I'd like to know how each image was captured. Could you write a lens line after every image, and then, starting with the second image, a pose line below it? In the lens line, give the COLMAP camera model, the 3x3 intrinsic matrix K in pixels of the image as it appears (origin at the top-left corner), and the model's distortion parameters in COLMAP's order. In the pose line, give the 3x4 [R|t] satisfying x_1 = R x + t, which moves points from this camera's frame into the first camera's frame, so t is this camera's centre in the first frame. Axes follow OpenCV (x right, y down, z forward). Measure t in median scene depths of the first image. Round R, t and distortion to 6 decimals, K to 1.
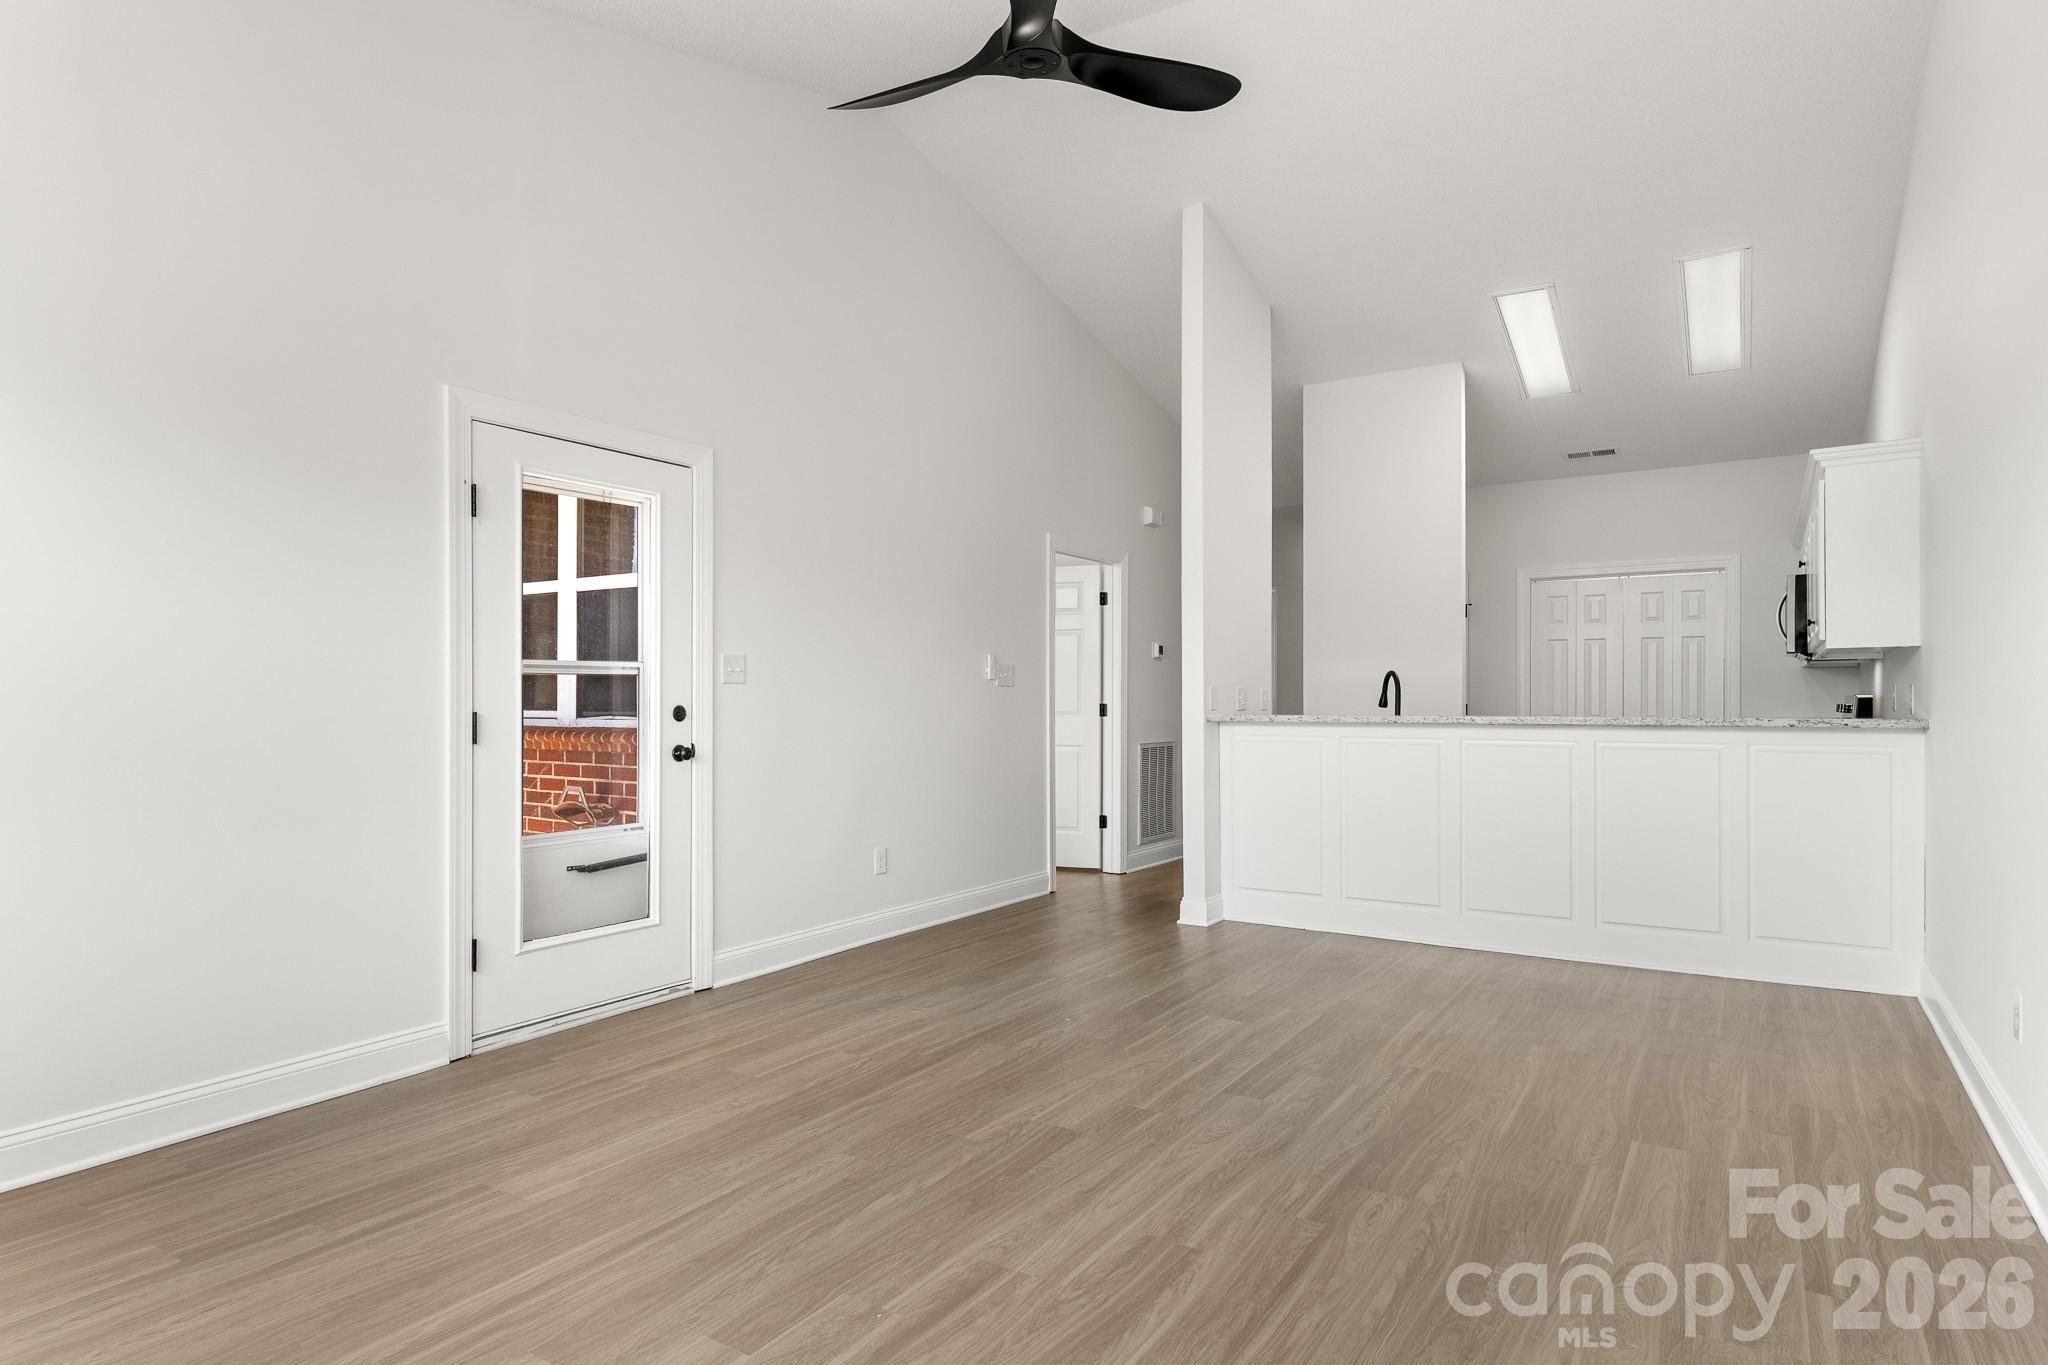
lens RADIAL K [[1123.0, 0, 1004.8], [0, 1123.0, 681.7], [0, 0, 1]] dist [0.009479, -0.002726]
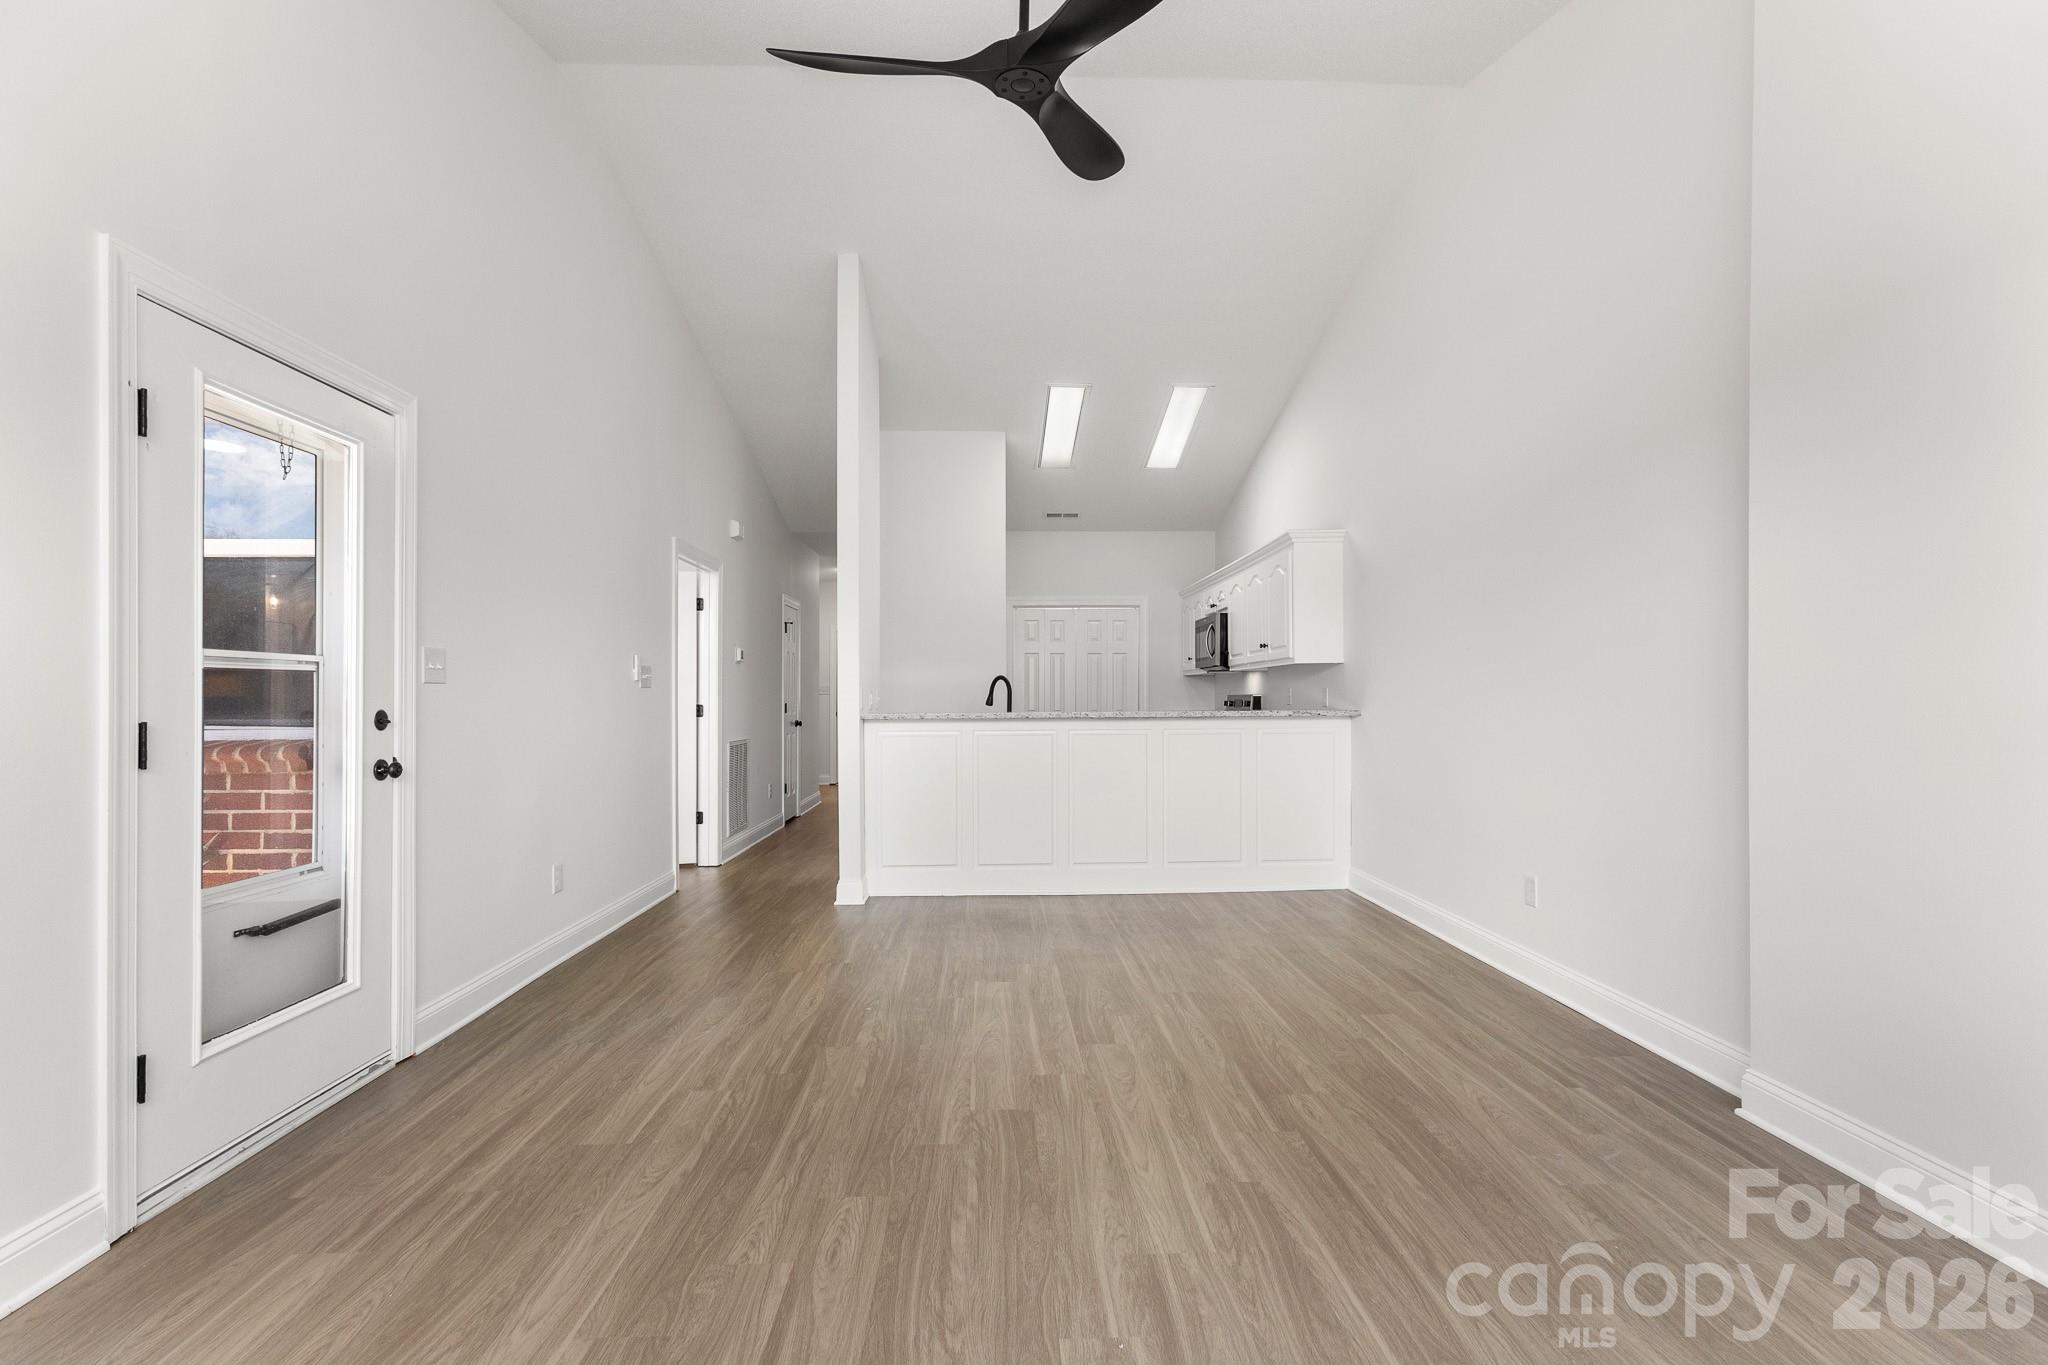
lens RADIAL K [[951.0, 0, 1014.9], [0, 951.0, 681.8], [0, 0, 1]] dist [0.000495, 0.000960]
pose [[0.819796, 0.006036, 0.572623, -0.347982], [-0.004022, 0.999980, -0.004784, 0.002610], [-0.572641, 0.001619, 0.819805, 0.209272]]
